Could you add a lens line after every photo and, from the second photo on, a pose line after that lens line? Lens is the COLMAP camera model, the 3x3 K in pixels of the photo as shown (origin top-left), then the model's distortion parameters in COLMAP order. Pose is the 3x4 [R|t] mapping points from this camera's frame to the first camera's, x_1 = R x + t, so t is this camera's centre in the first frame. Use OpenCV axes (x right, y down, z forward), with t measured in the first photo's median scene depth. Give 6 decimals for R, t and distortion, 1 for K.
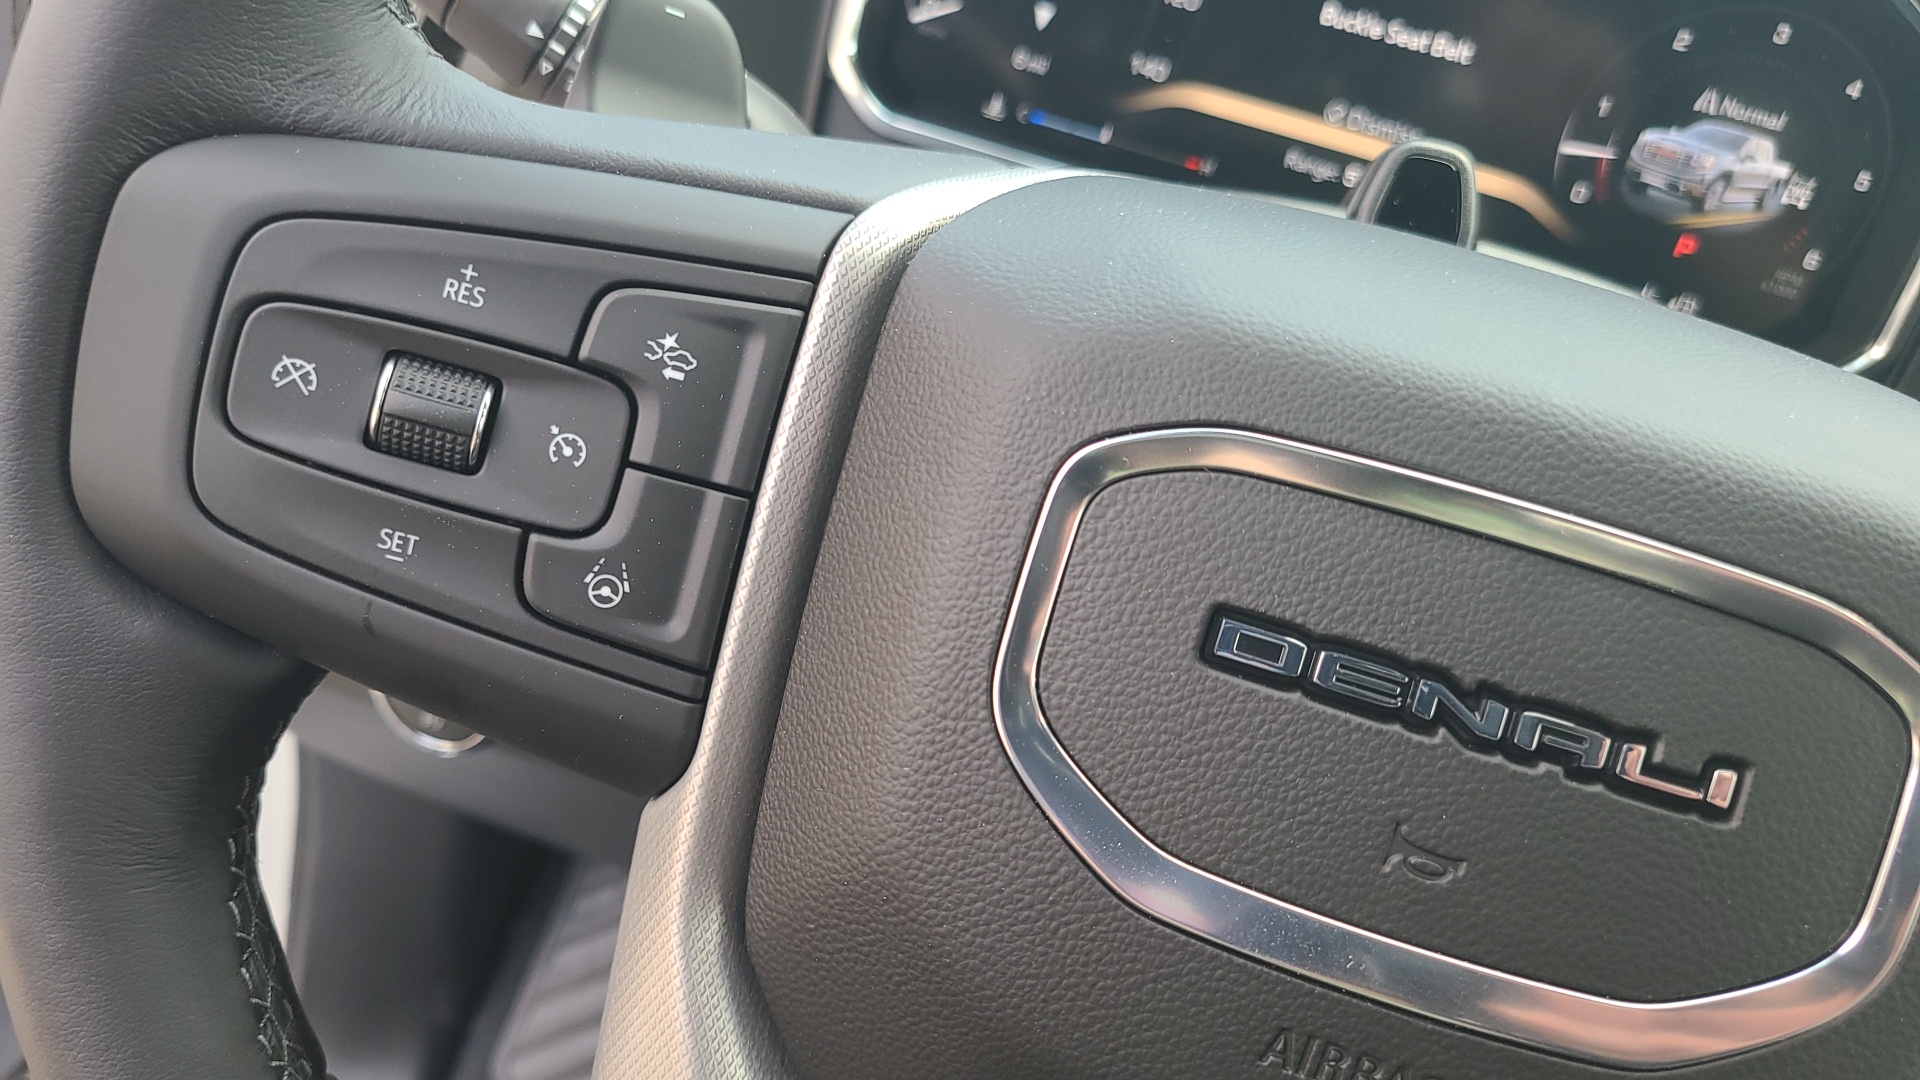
lens RADIAL K [[1472.8, 0, 918.0], [0, 1472.8, 547.9], [0, 0, 1]] dist [-0.024403, 0.033615]
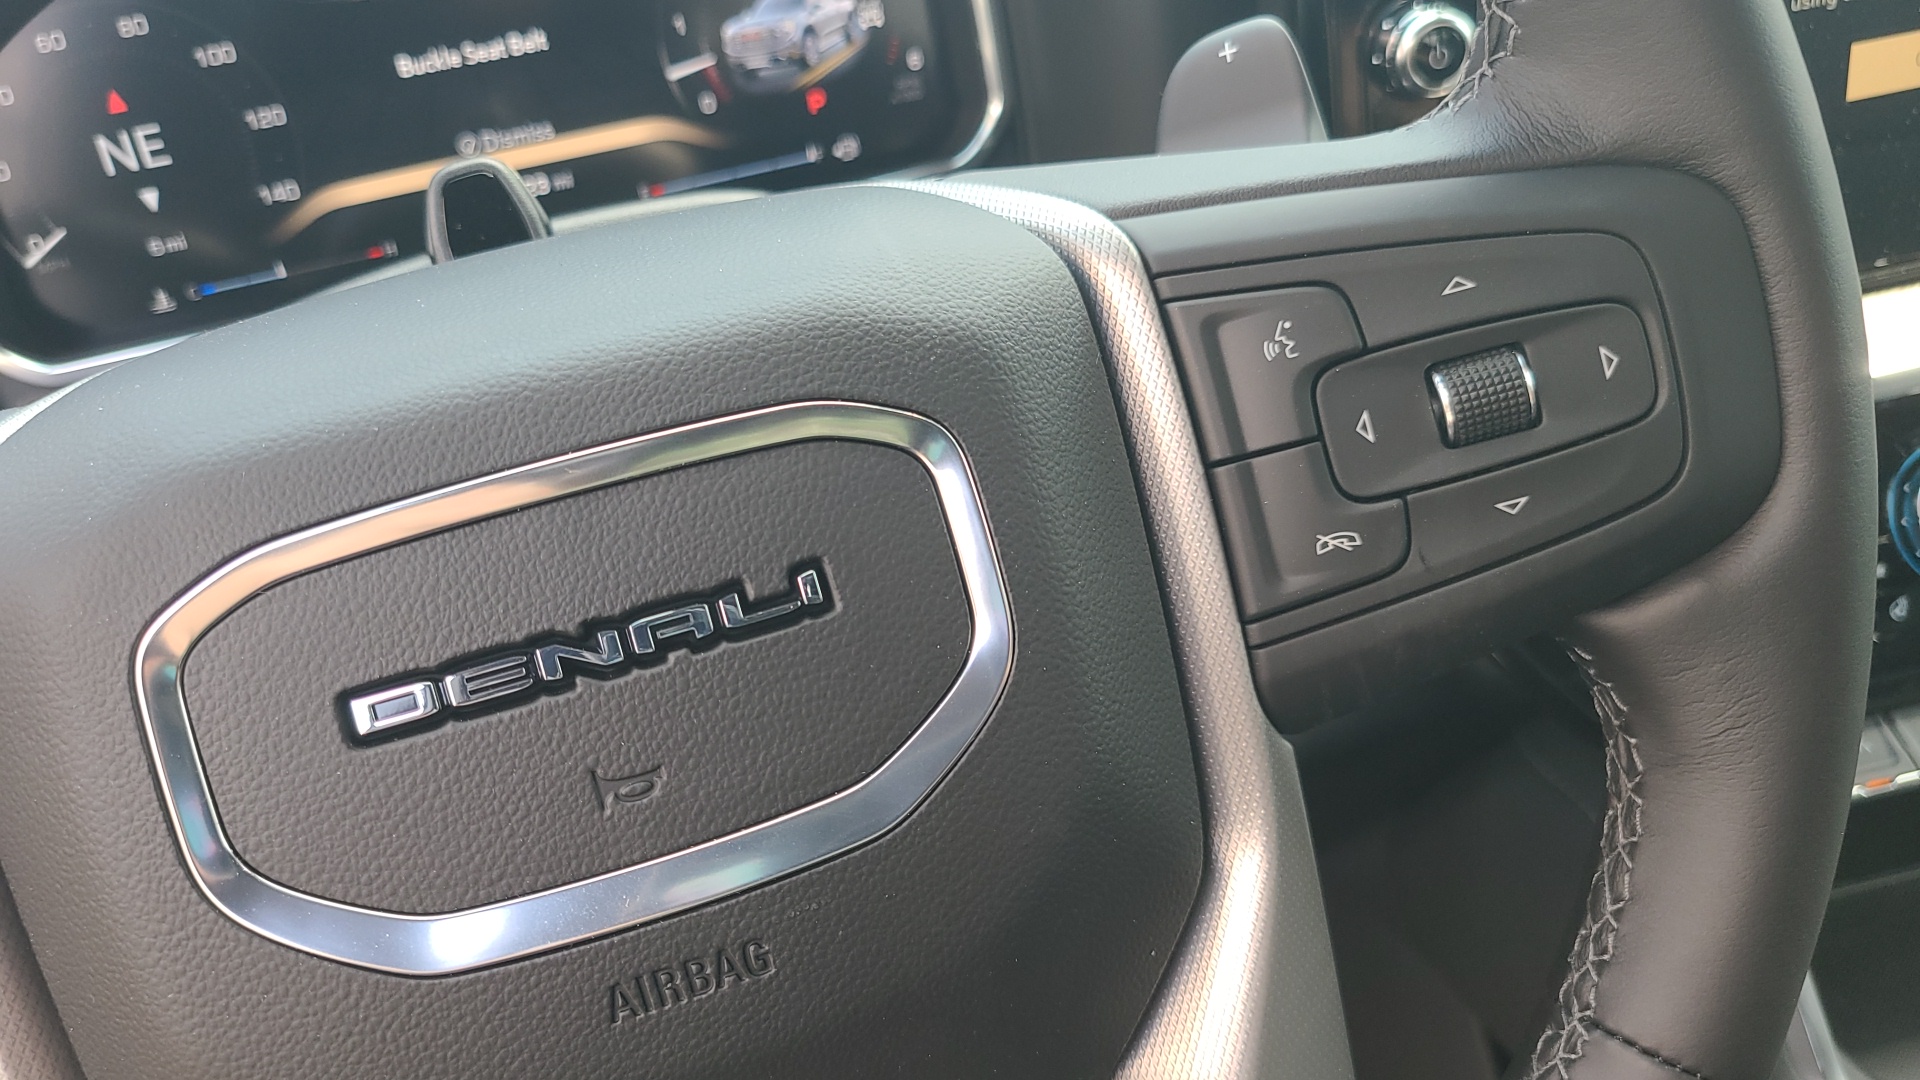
lens RADIAL K [[1472.8, 0, 918.0], [0, 1472.8, 547.9], [0, 0, 1]] dist [-0.024403, 0.033615]
pose [[0.808183, -0.533053, 0.250388, 0.323193], [0.534032, 0.842560, 0.070025, 0.095424], [-0.248294, 0.077122, 0.965610, -0.128928]]
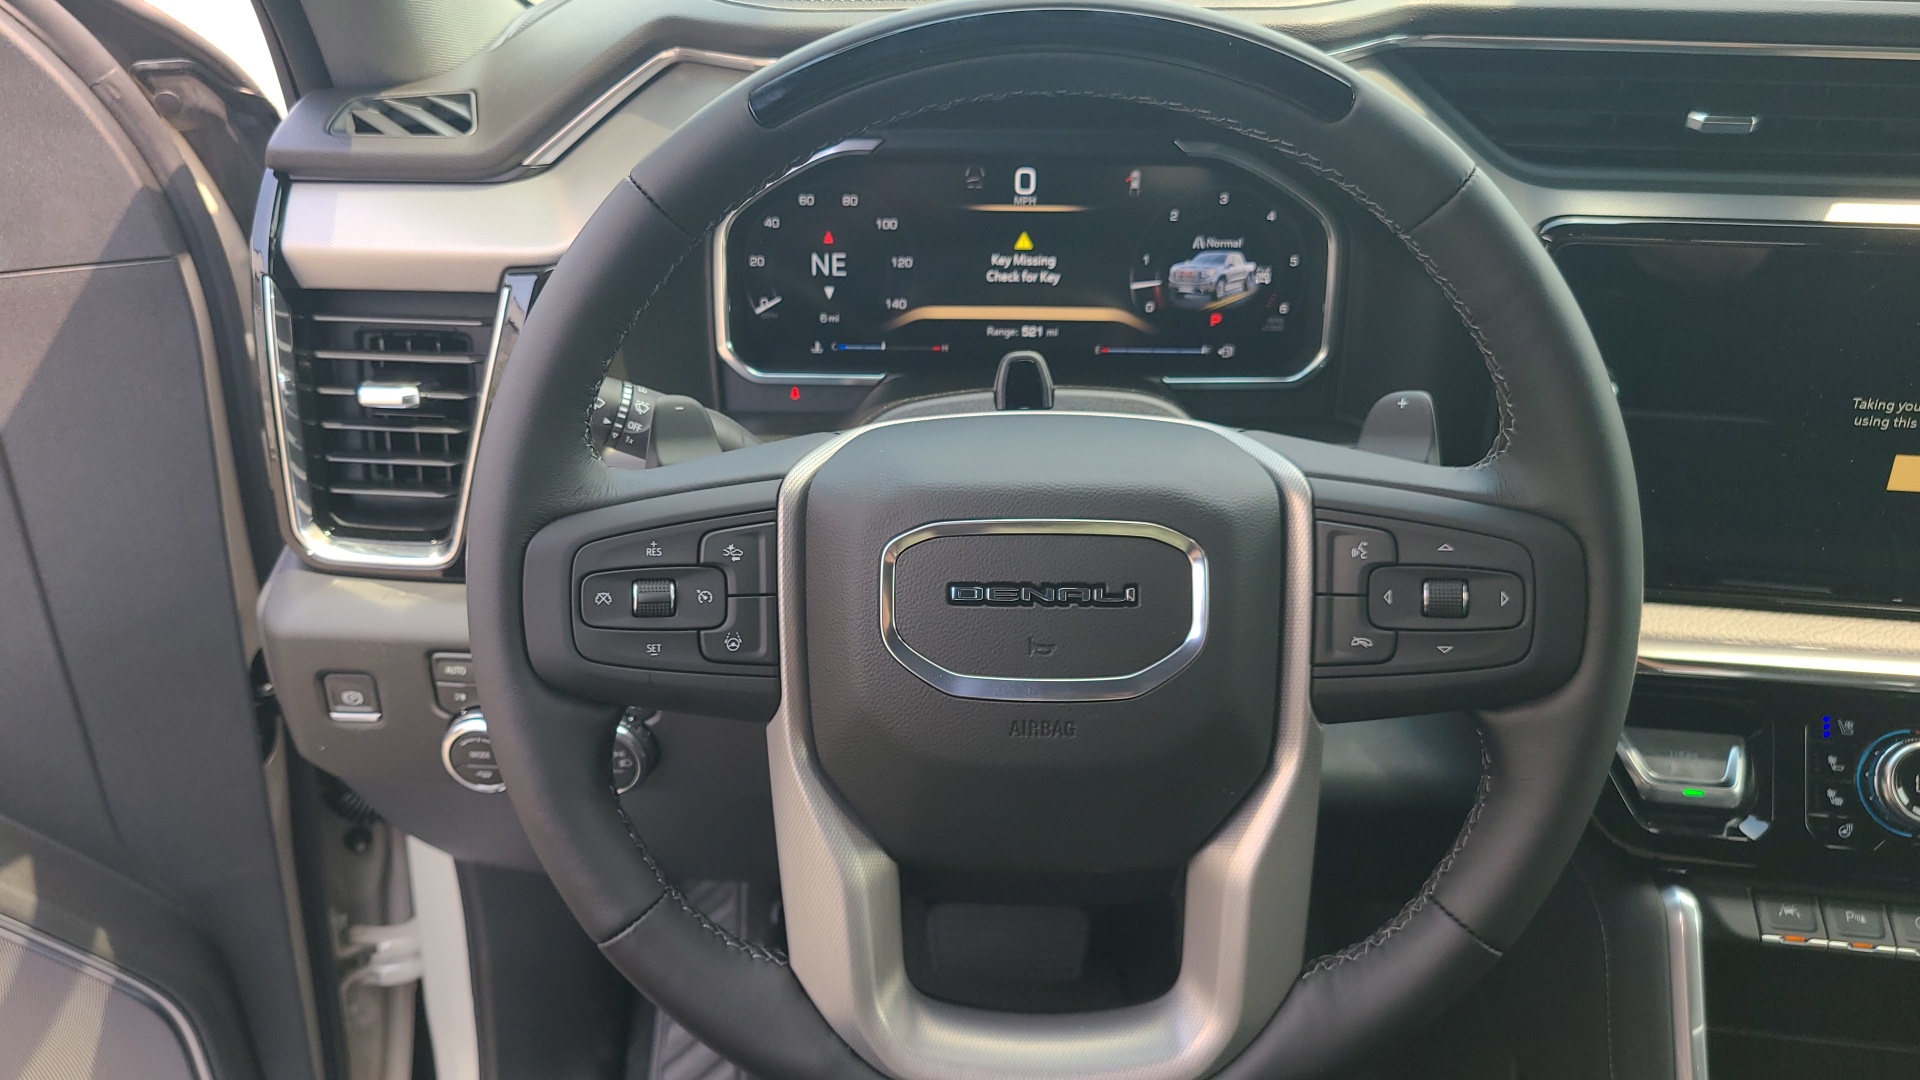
lens RADIAL K [[1454.3, 0, 924.7], [0, 1454.3, 543.5], [0, 0, 1]] dist [0.013570, -0.000092]
pose [[0.957785, -0.280443, 0.063241, 0.003442], [0.283327, 0.958089, -0.042326, 0.068229], [-0.048721, 0.058457, 0.997100, -1.747383]]
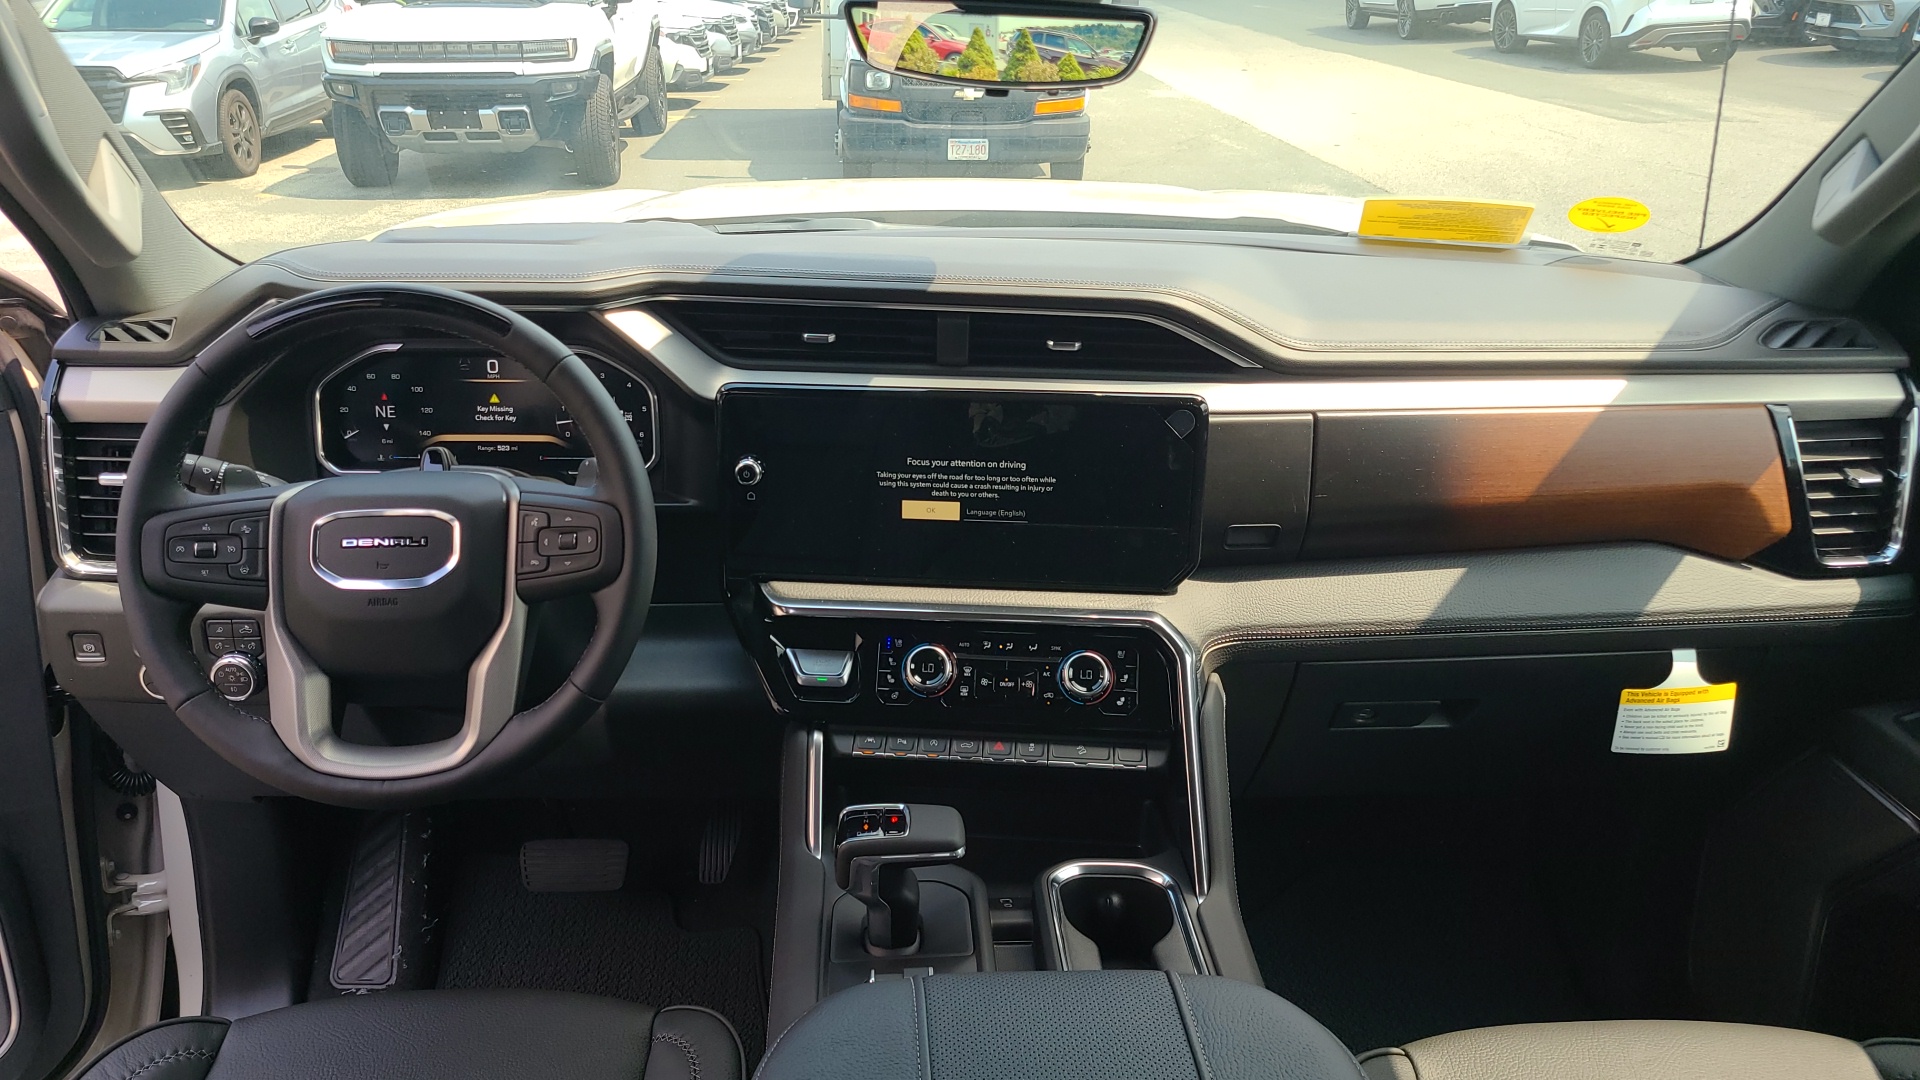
lens RADIAL K [[1461.6, 0, 947.3], [0, 1461.6, 554.2], [0, 0, 1]] dist [0.043645, -0.009415]
pose [[0.946839, -0.280991, 0.156653, 1.610903], [0.303106, 0.942365, -0.141690, 1.732287], [-0.107811, 0.181640, 0.977437, -5.299476]]
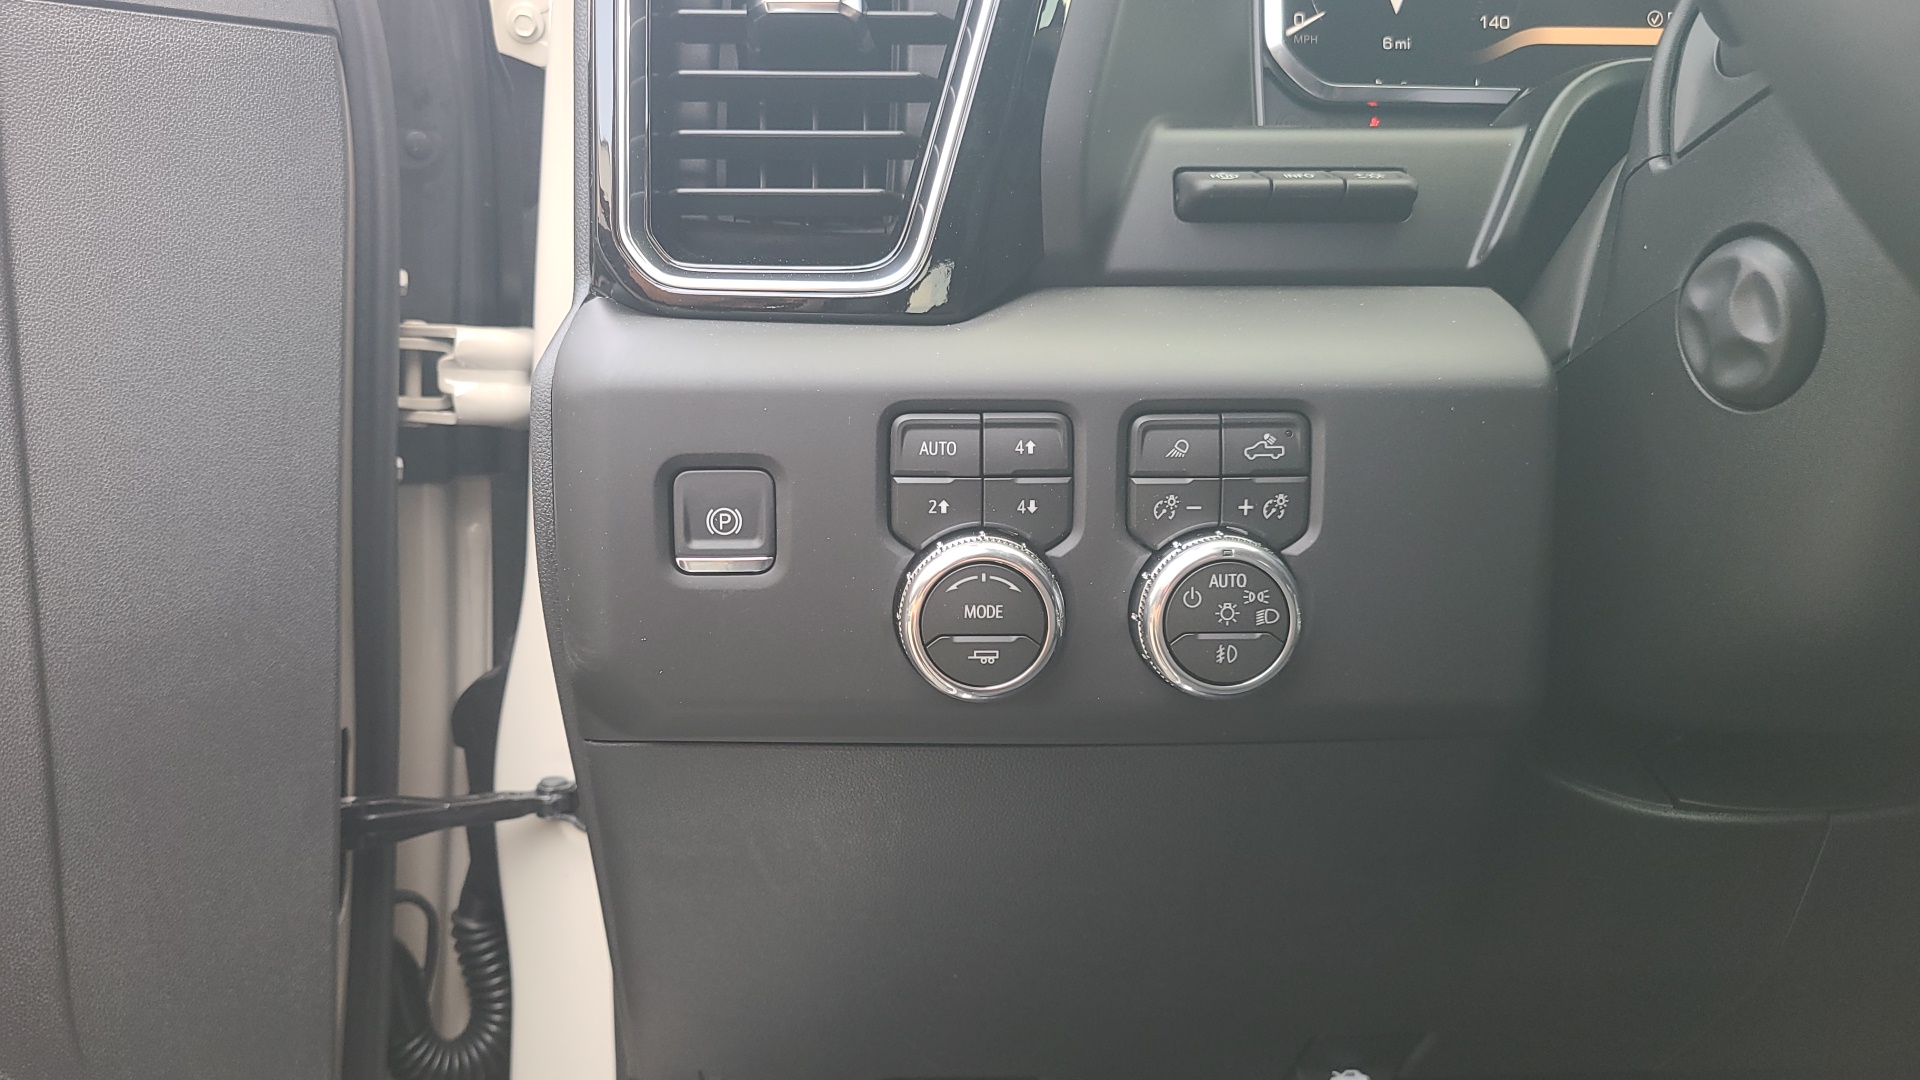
lens RADIAL K [[1472.8, 0, 918.0], [0, 1472.8, 547.9], [0, 0, 1]] dist [-0.024403, 0.033615]
pose [[0.936934, -0.257638, 0.236173, -1.607792], [0.326262, 0.887041, -0.326668, 0.668402], [-0.125333, 0.383121, 0.915156, 0.396634]]
